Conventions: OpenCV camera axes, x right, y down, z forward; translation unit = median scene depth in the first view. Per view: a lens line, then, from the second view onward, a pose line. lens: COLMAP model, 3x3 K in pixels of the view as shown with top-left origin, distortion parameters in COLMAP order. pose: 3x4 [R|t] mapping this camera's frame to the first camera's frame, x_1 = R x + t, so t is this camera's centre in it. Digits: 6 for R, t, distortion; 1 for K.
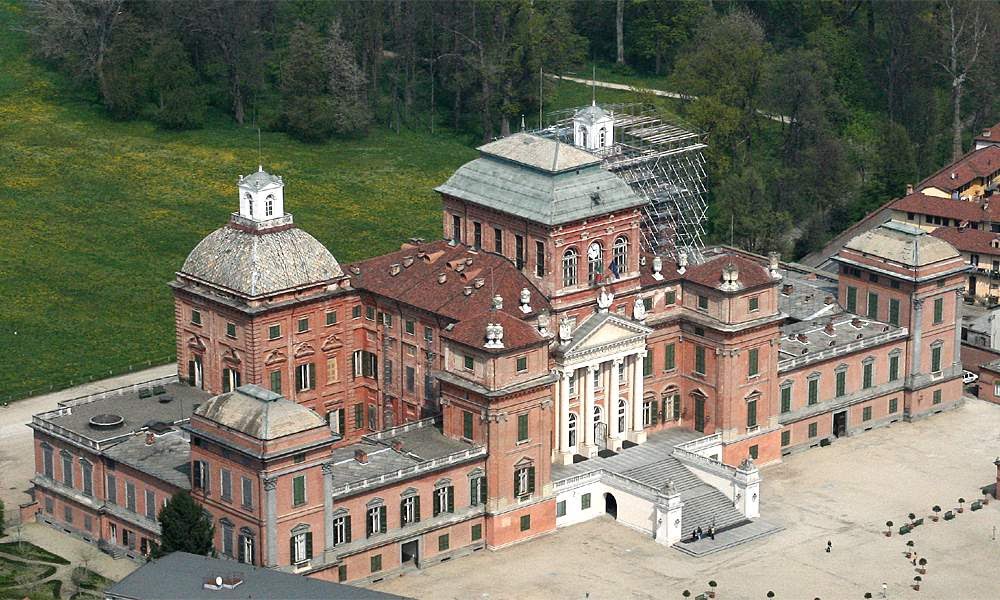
lens RADIAL K [[3379.9, 0, 500.0], [0, 3379.9, 300.0], [0, 0, 1]] dist [-0.058461, -0.285524]
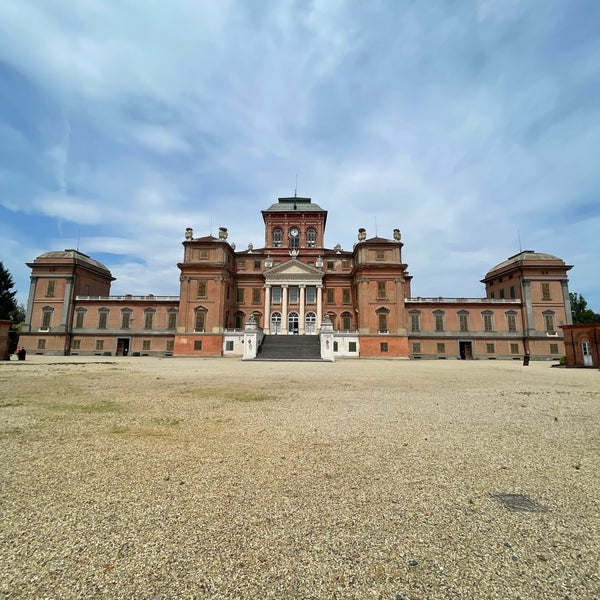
lens RADIAL K [[326.5, 0, 300.0], [0, 326.5, 300.0], [0, 0, 1]] dist [0.003274, 0.000468]
pose [[0.743247, -0.092419, -0.662603, 0.153114], [-0.200927, 0.913854, -0.352845, 0.089140], [0.638132, 0.395386, 0.660650, 0.870670]]
